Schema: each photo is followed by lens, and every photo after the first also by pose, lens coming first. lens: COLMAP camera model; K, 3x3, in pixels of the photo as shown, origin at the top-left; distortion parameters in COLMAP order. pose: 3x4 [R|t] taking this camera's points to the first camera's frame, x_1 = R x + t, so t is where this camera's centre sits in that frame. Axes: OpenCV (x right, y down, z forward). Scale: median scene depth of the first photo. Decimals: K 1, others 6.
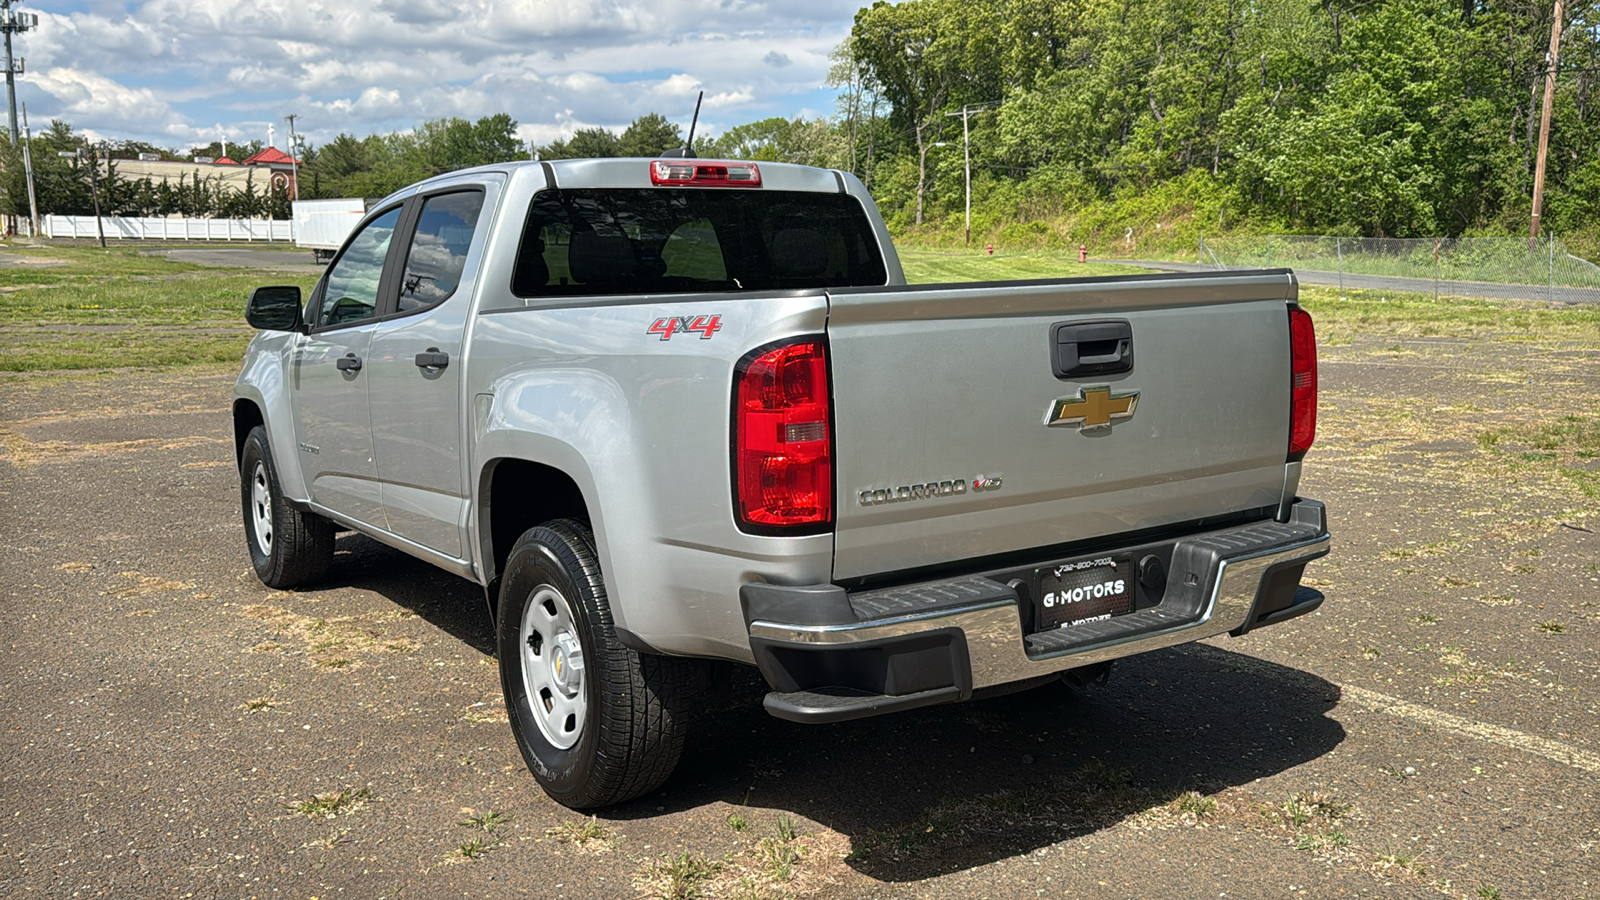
lens RADIAL K [[1347.5, 0, 800.0], [0, 1347.5, 450.0], [0, 0, 1]] dist [0.159417, -0.322817]
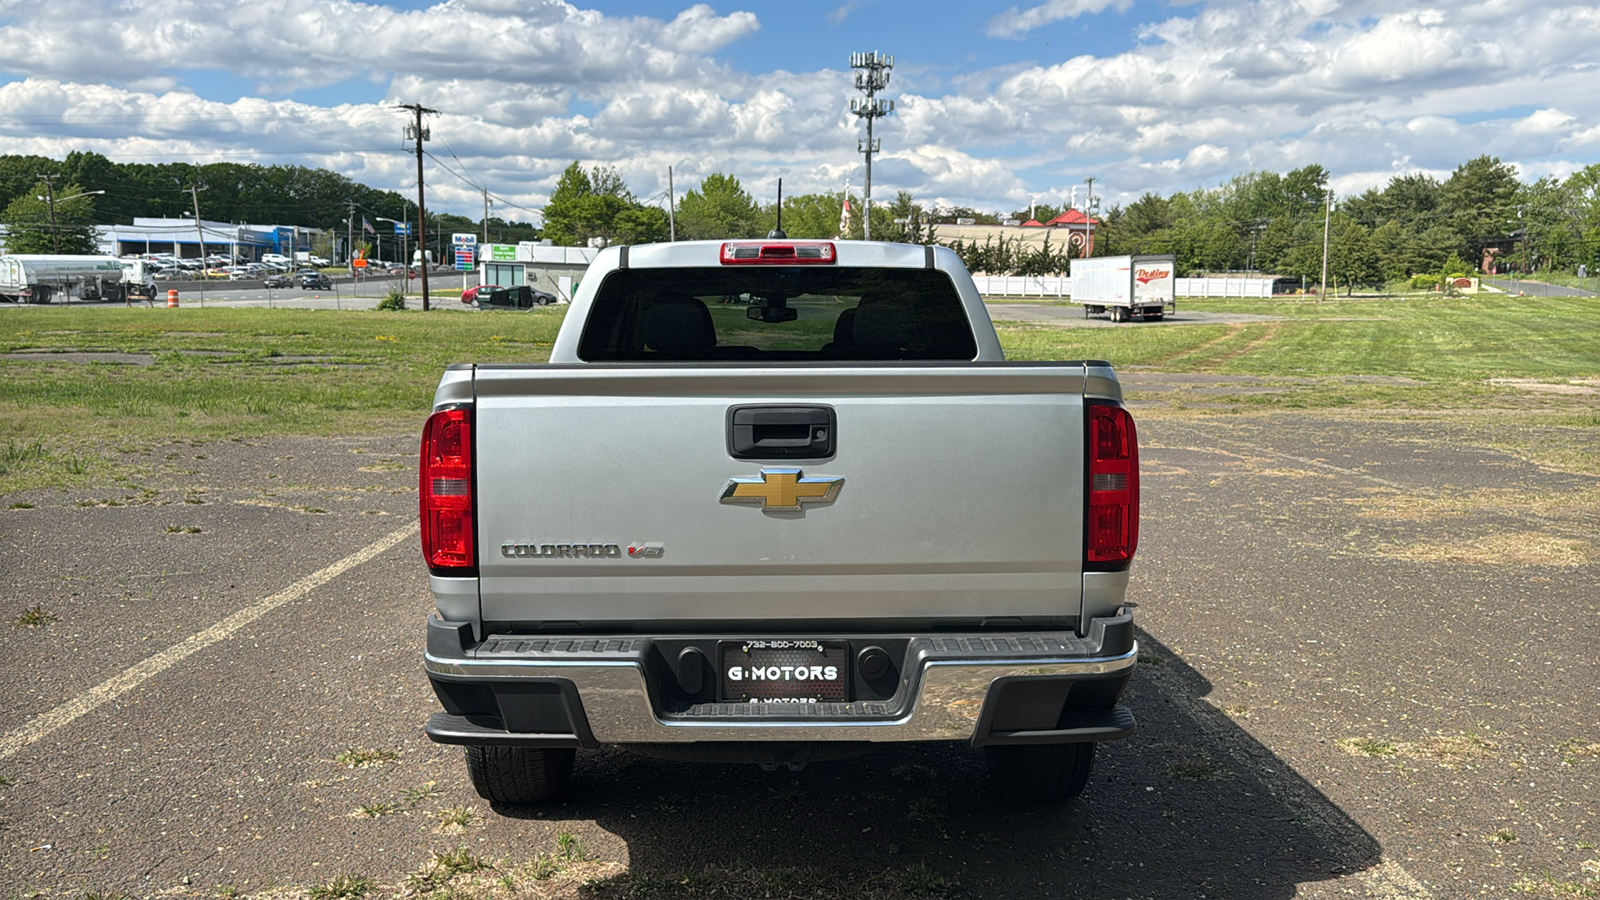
lens RADIAL K [[1347.5, 0, 800.0], [0, 1347.5, 450.0], [0, 0, 1]] dist [0.159417, -0.322817]
pose [[0.846522, 0.067017, -0.528119, 0.388167], [-0.087626, 0.996054, -0.014059, -0.024403], [0.525093, 0.058178, 0.849054, 0.075250]]
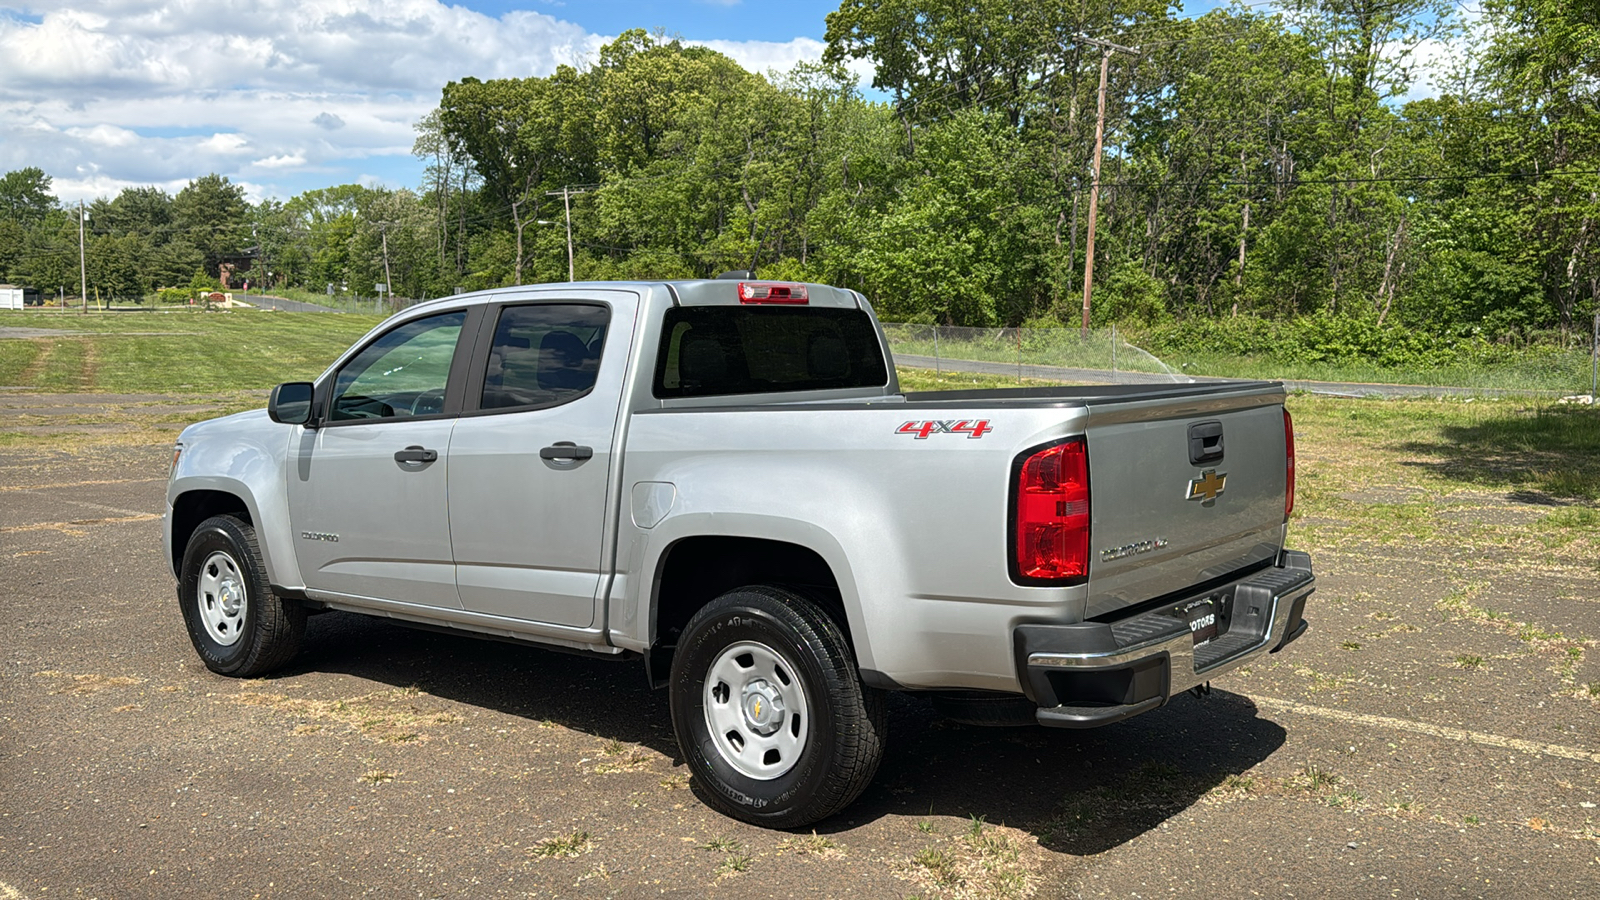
lens RADIAL K [[1340.3, 0, 793.0], [0, 1340.3, 444.0], [0, 0, 1]] dist [0.167018, -0.328029]
pose [[0.957063, -0.008654, 0.289750, -0.292097], [0.025803, 0.998130, -0.055417, -0.004314], [-0.288728, 0.060514, 0.955497, -0.092055]]
